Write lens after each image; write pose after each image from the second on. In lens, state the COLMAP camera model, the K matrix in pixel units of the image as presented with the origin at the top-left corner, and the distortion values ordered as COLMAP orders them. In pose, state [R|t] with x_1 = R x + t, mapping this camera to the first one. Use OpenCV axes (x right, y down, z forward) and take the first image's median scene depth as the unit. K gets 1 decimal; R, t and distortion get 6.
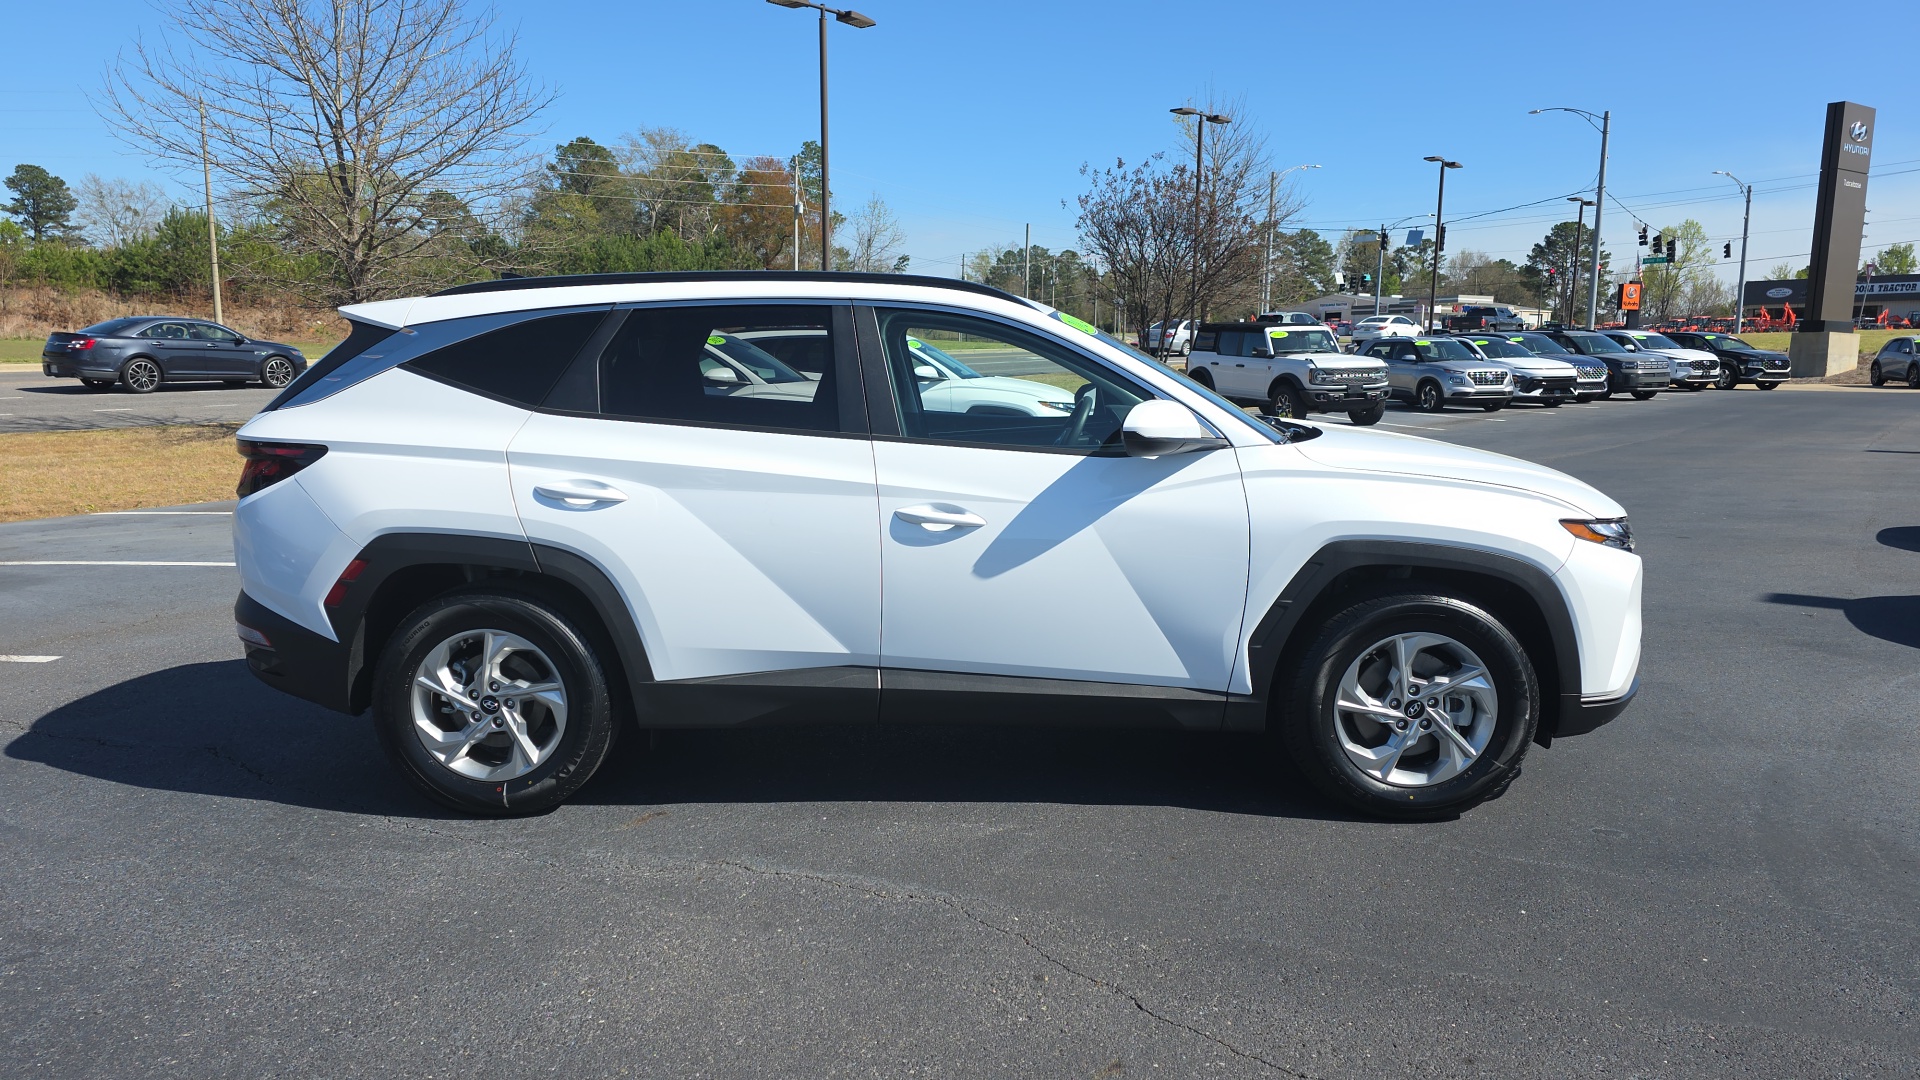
lens RADIAL K [[1306.2, 0, 934.8], [0, 1306.2, 542.5], [0, 0, 1]] dist [0.076372, -0.068079]
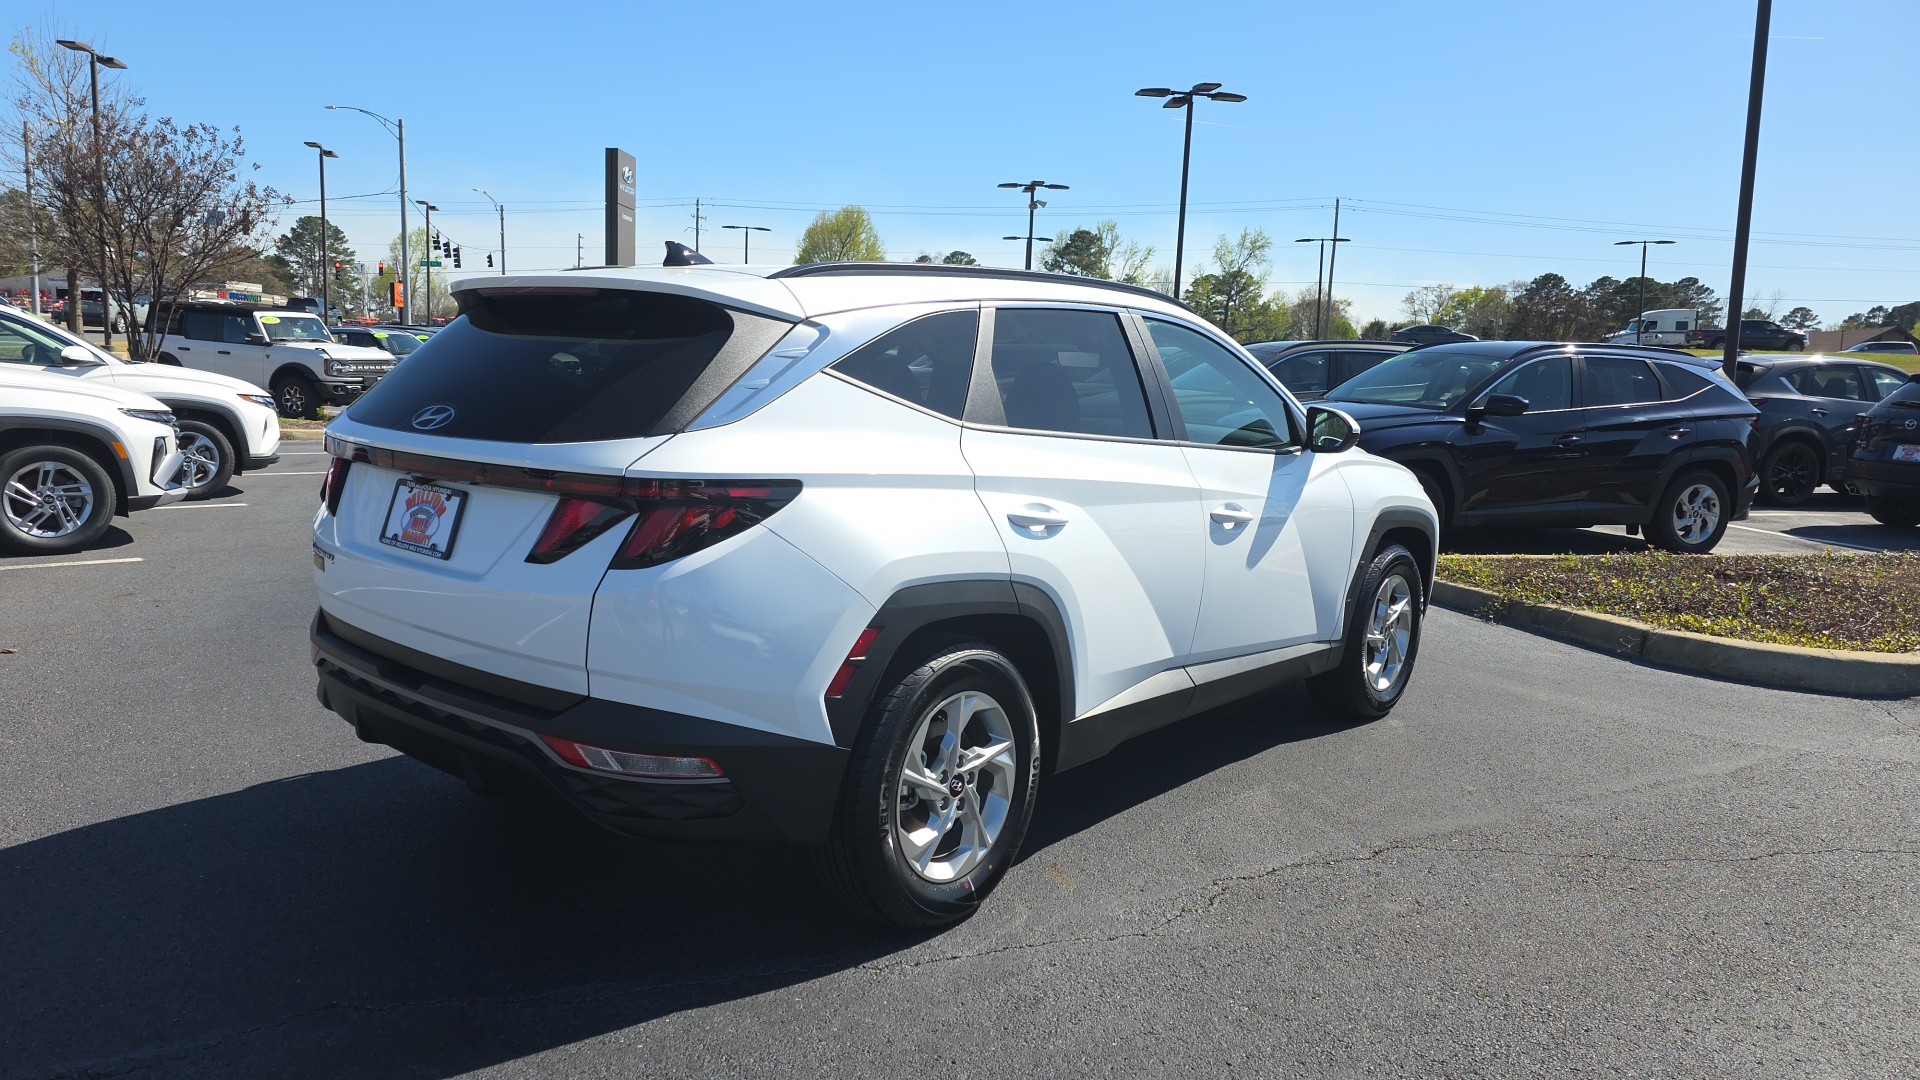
lens RADIAL K [[1282.1, 0, 926.5], [0, 1282.1, 535.5], [0, 0, 1]] dist [0.065318, -0.063702]
pose [[0.633323, -0.085160, 0.769188, -0.157924], [0.082046, 0.995714, 0.042686, -0.011215], [-0.769526, 0.036075, 0.637595, 0.085195]]
